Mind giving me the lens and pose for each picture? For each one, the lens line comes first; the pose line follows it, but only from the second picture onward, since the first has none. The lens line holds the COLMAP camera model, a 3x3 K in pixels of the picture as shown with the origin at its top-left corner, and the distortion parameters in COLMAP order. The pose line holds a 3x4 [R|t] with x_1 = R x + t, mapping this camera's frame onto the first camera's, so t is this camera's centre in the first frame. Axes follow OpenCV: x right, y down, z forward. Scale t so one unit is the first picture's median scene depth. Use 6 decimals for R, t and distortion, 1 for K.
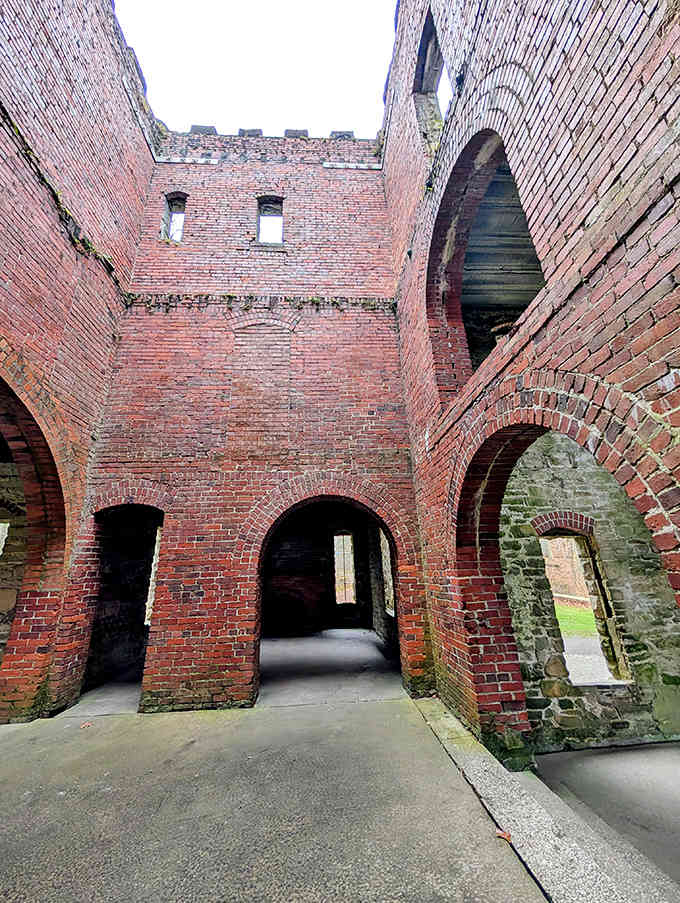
lens RADIAL K [[340.7, 0, 337.9], [0, 340.7, 451.4], [0, 0, 1]] dist [-0.000277, -0.000017]
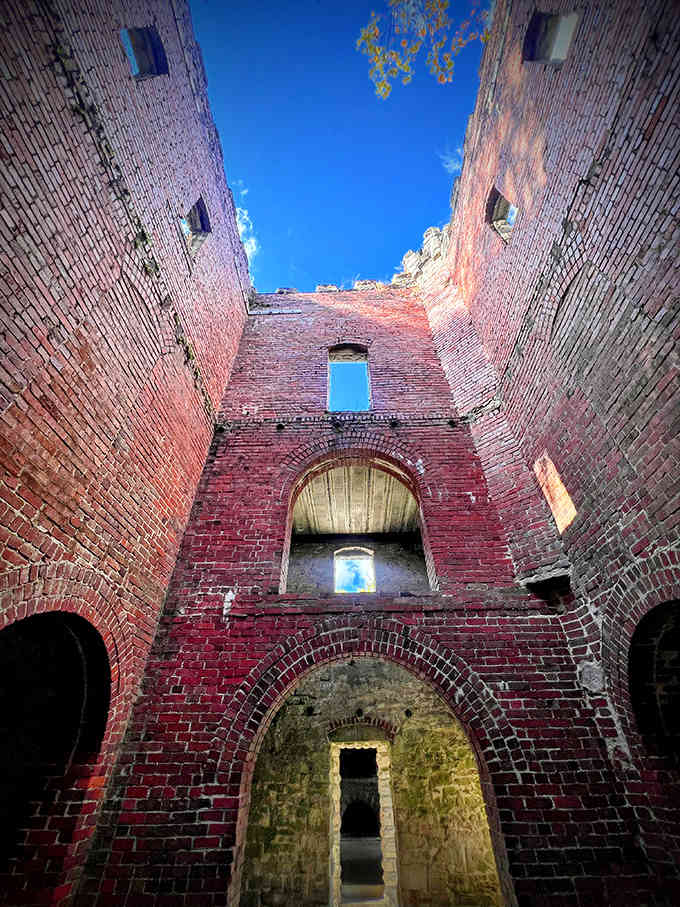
lens RADIAL K [[363.4, 0, 341.6], [0, 363.4, 453.8], [0, 0, 1]] dist [-0.000819, 0.000029]
pose [[0.085992, 0.667595, 0.739542, -0.604028], [-0.323892, 0.720704, -0.612927, 0.157959], [-0.942178, -0.186825, 0.278203, 0.462927]]
